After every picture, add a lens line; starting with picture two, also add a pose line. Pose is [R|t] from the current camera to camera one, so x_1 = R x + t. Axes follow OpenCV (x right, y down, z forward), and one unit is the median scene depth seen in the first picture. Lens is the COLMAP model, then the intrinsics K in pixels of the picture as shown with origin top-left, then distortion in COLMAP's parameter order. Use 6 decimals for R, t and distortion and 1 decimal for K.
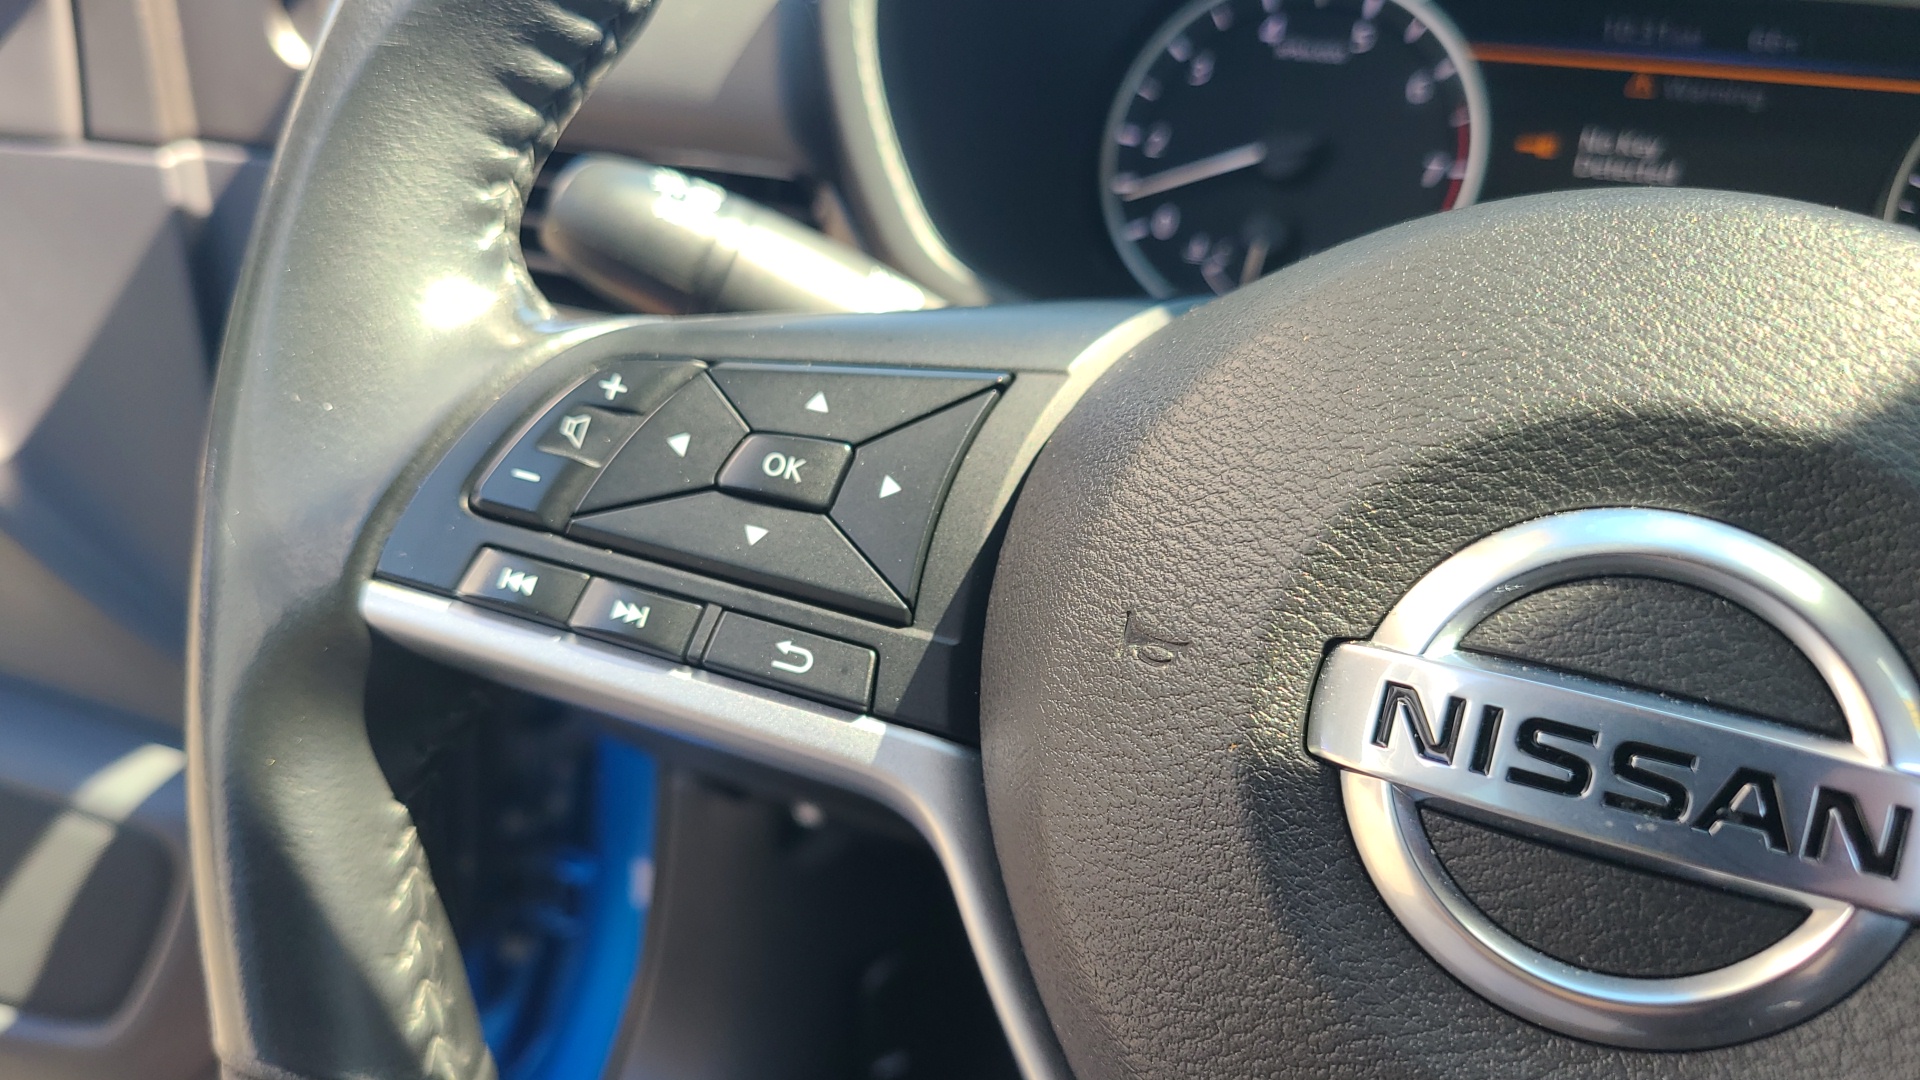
lens RADIAL K [[1519.3, 0, 923.9], [0, 1519.3, 546.5], [0, 0, 1]] dist [-0.017412, 0.003459]
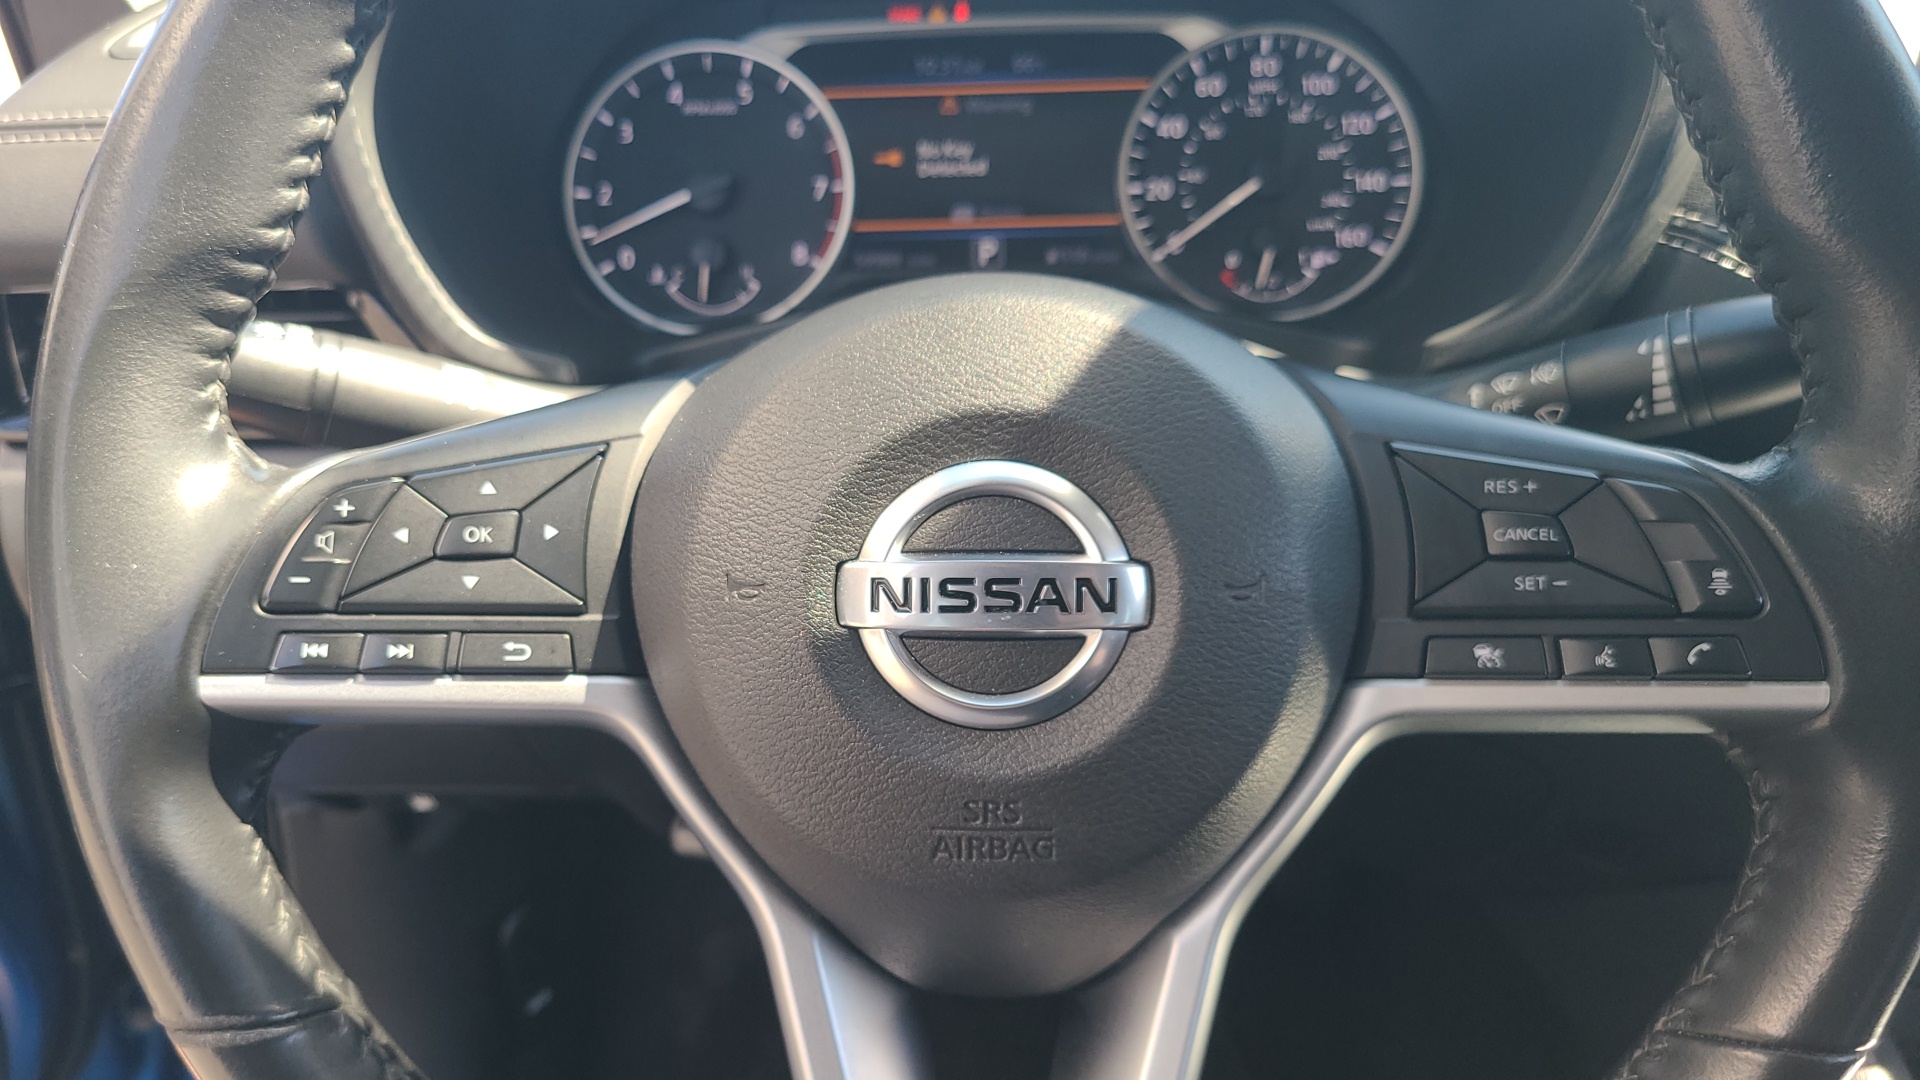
lens RADIAL K [[1449.6, 0, 960.0], [0, 1449.6, 540.0], [0, 0, 1]] dist [0.026362, 0.001076]
pose [[0.907982, -0.229667, 0.350460, -0.222296], [0.214767, 0.973268, 0.081385, -0.082628], [-0.359783, 0.001371, 0.933035, -0.744347]]
